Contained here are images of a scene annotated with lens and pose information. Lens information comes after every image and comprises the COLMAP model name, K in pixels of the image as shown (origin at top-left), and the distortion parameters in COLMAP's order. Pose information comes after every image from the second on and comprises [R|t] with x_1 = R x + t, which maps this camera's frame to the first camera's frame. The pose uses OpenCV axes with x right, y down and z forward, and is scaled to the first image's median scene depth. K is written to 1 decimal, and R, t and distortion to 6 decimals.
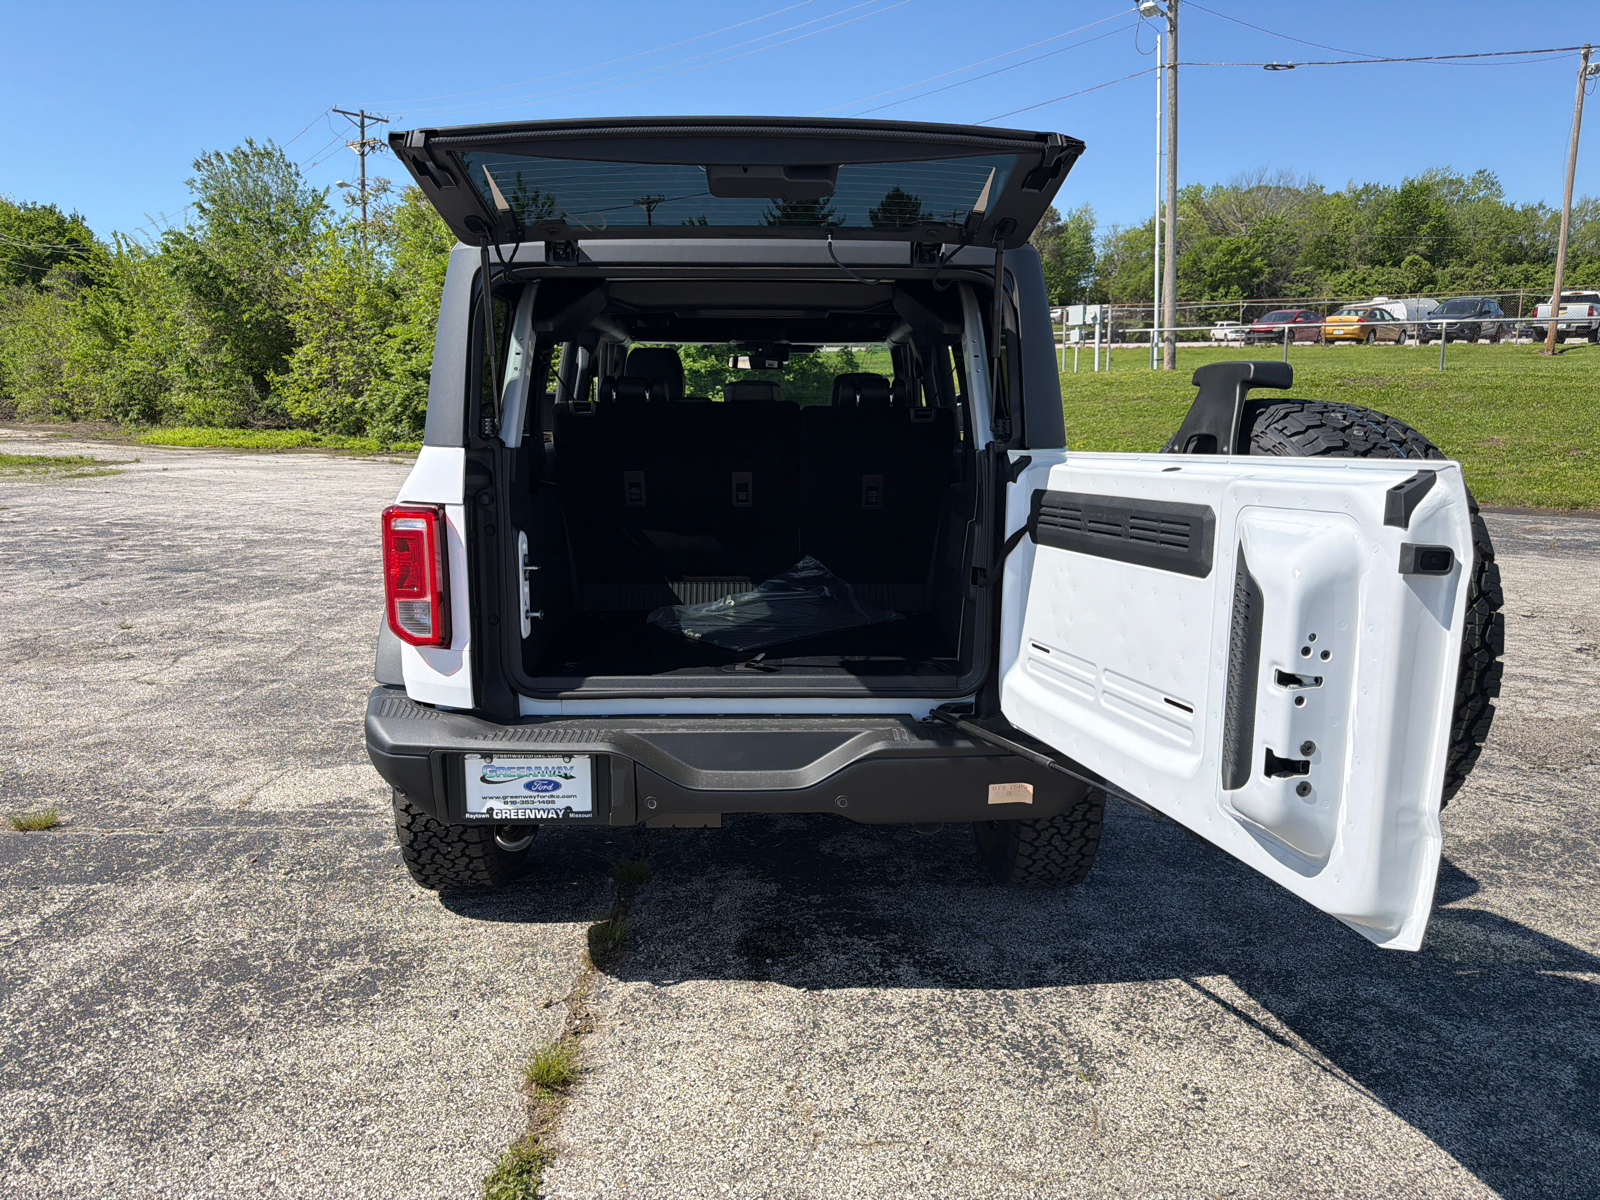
lens RADIAL K [[1136.0, 0, 793.4], [0, 1136.0, 596.7], [0, 0, 1]] dist [0.035384, -0.042707]
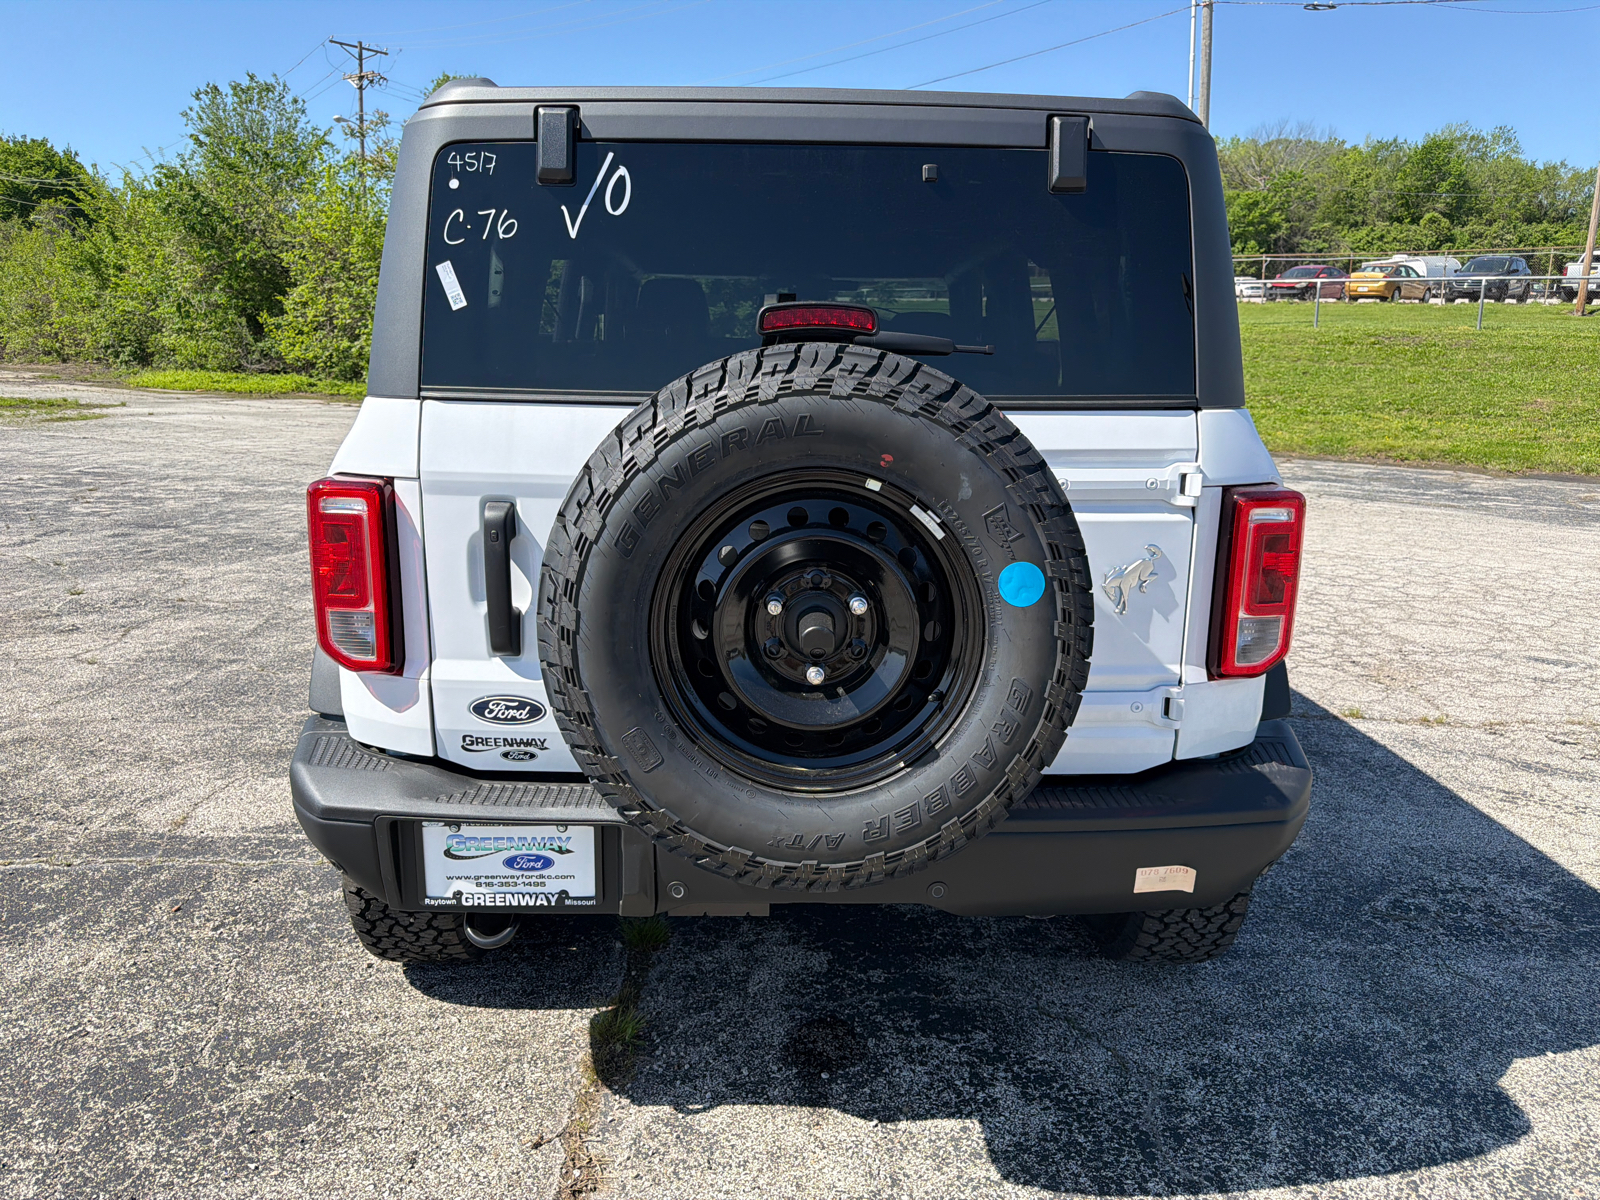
lens RADIAL K [[1136.0, 0, 809.0], [0, 1136.0, 597.9], [0, 0, 1]] dist [0.035384, -0.042707]
pose [[0.999878, 0.012418, 0.009424, -0.032089], [-0.012801, 0.999048, 0.041701, -0.025291], [-0.008897, -0.041817, 0.999086, 0.177765]]
